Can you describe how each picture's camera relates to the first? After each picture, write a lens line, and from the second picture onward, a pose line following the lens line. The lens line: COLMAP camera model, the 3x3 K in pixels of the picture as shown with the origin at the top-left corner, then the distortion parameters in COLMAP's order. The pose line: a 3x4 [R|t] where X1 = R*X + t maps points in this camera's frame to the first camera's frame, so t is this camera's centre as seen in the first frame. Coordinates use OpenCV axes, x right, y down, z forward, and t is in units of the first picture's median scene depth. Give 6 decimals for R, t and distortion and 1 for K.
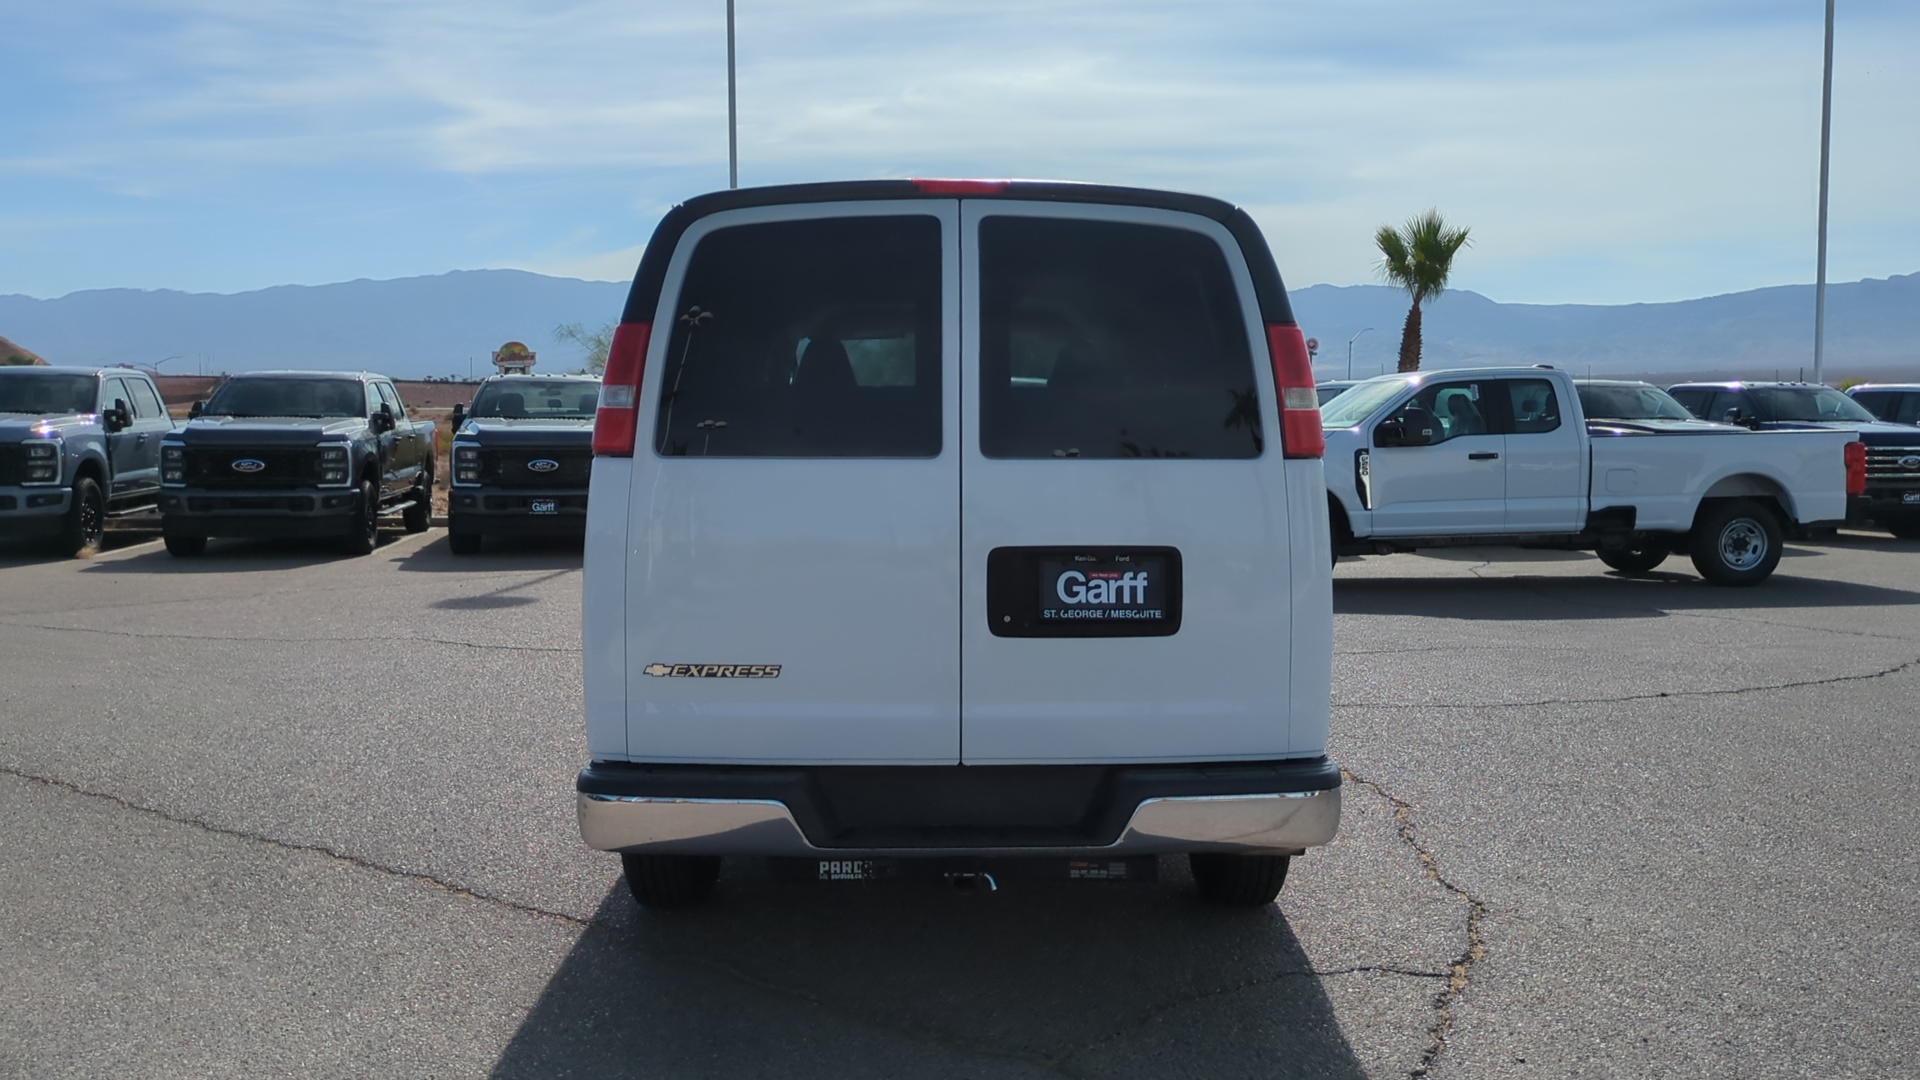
lens RADIAL K [[1639.5, 0, 990.3], [0, 1639.5, 519.5], [0, 0, 1]] dist [0.059105, -0.071507]
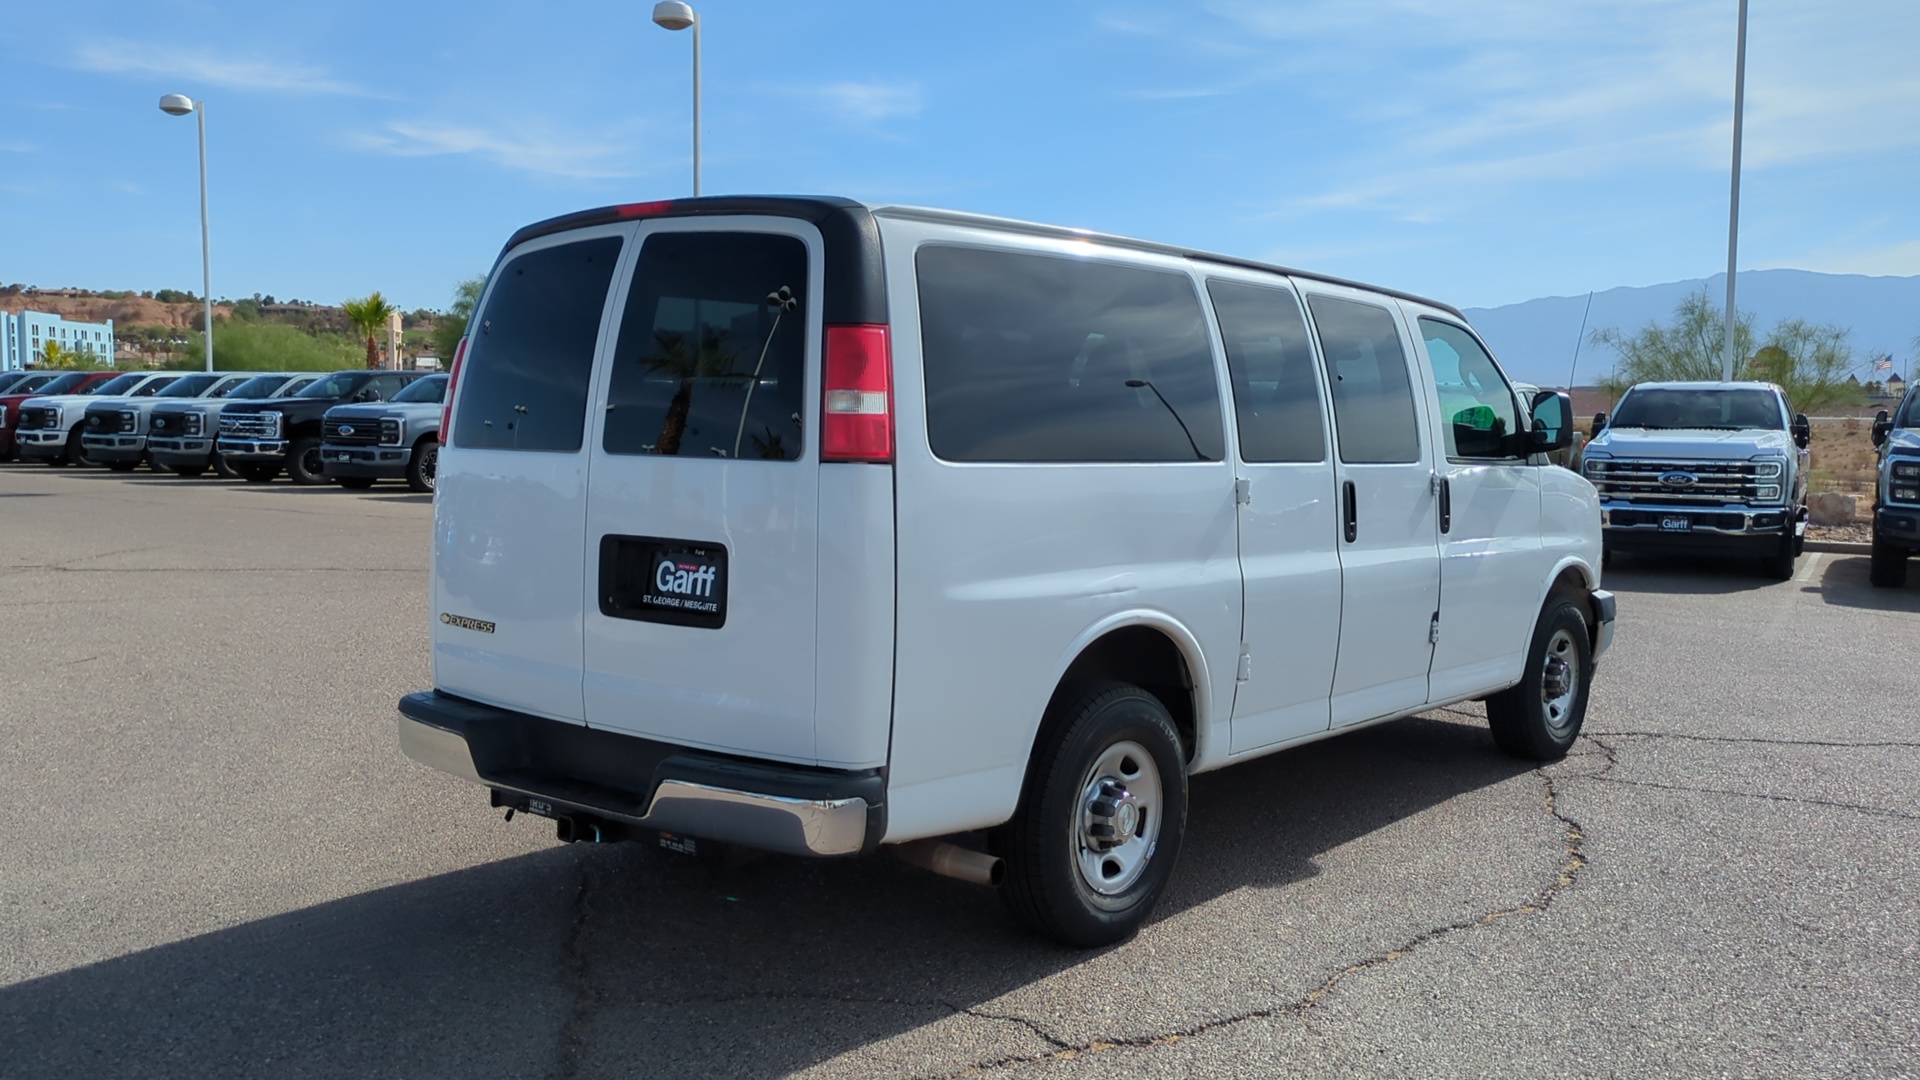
lens RADIAL K [[1639.5, 0, 972.1], [0, 1639.5, 537.9], [0, 0, 1]] dist [0.059105, -0.071507]
pose [[0.752157, 0.056263, -0.656577, 0.903626], [-0.052799, 0.998291, 0.025060, -0.020985], [0.656865, 0.015817, 0.753842, 0.321828]]
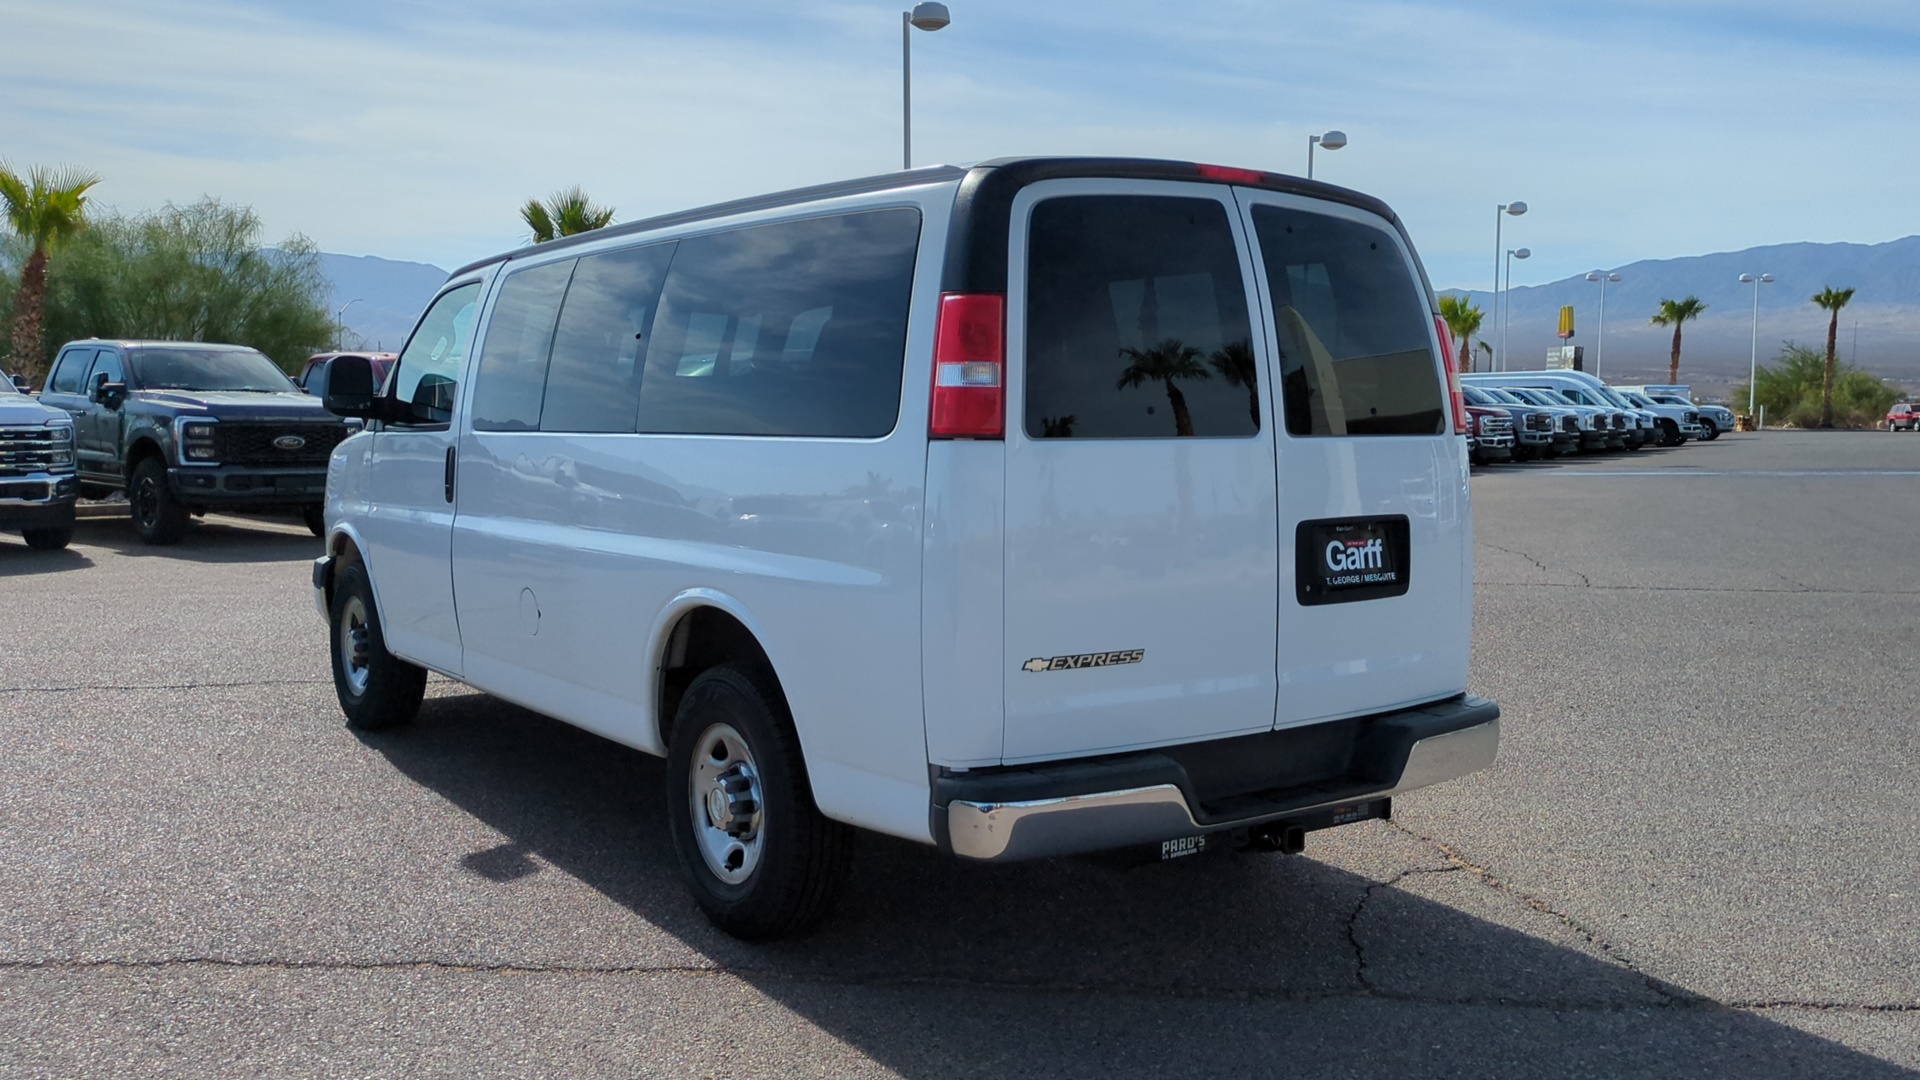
lens RADIAL K [[1639.5, 0, 975.4], [0, 1639.5, 533.4], [0, 0, 1]] dist [0.059105, -0.071507]
pose [[0.825076, -0.042395, 0.563429, -0.754552], [0.030006, 0.999062, 0.031234, -0.014249], [-0.564224, -0.008865, 0.825574, 0.241174]]
